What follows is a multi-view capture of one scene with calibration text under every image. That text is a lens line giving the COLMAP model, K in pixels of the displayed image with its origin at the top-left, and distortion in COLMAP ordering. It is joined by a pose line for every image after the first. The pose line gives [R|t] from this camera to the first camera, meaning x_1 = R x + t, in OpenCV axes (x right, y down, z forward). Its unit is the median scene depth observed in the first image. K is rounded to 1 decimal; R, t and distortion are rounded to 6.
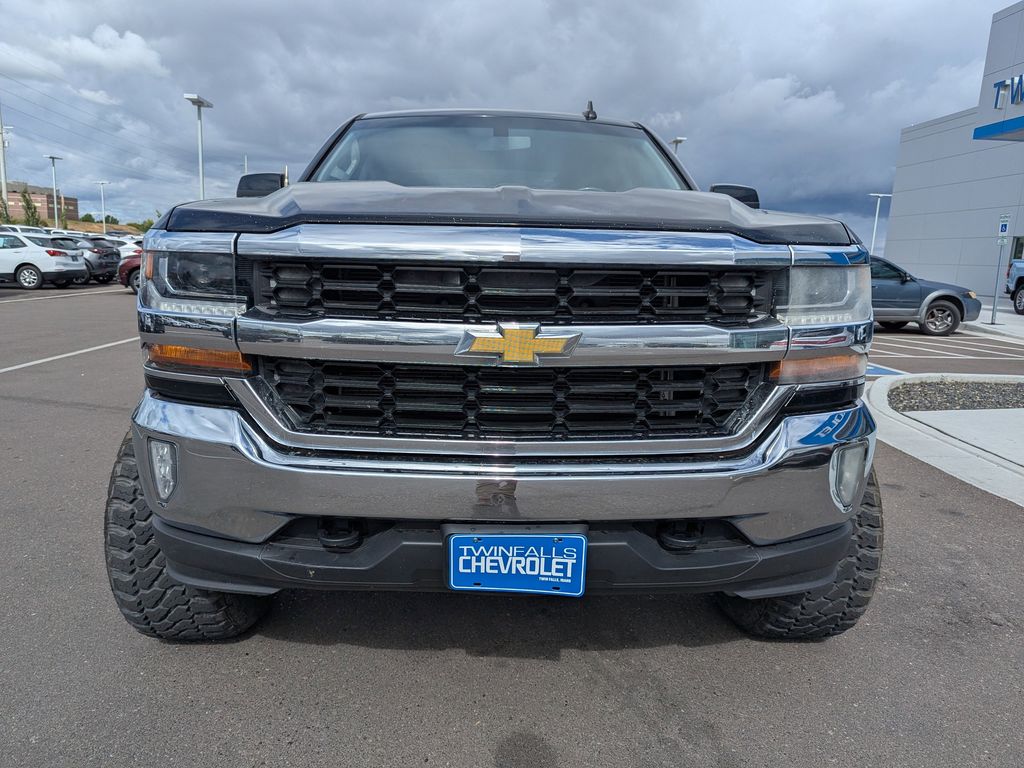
lens RADIAL K [[711.5, 0, 512.0], [0, 711.5, 384.0], [0, 0, 1]] dist [0.056995, -0.048593]
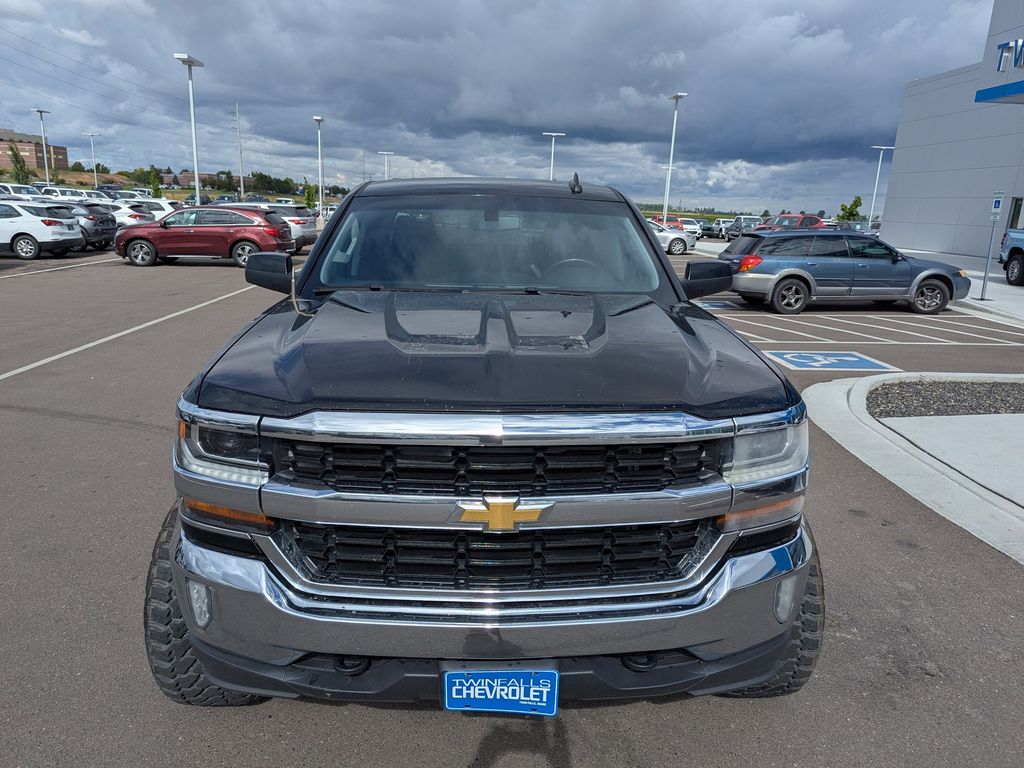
lens RADIAL K [[711.3, 0, 514.0], [0, 711.3, 384.3], [0, 0, 1]] dist [0.051755, -0.040766]
pose [[0.999985, -0.003800, 0.003898, 0.019724], [0.003521, 0.997589, 0.069312, -0.257689], [-0.004152, -0.069297, 0.997587, -0.120501]]
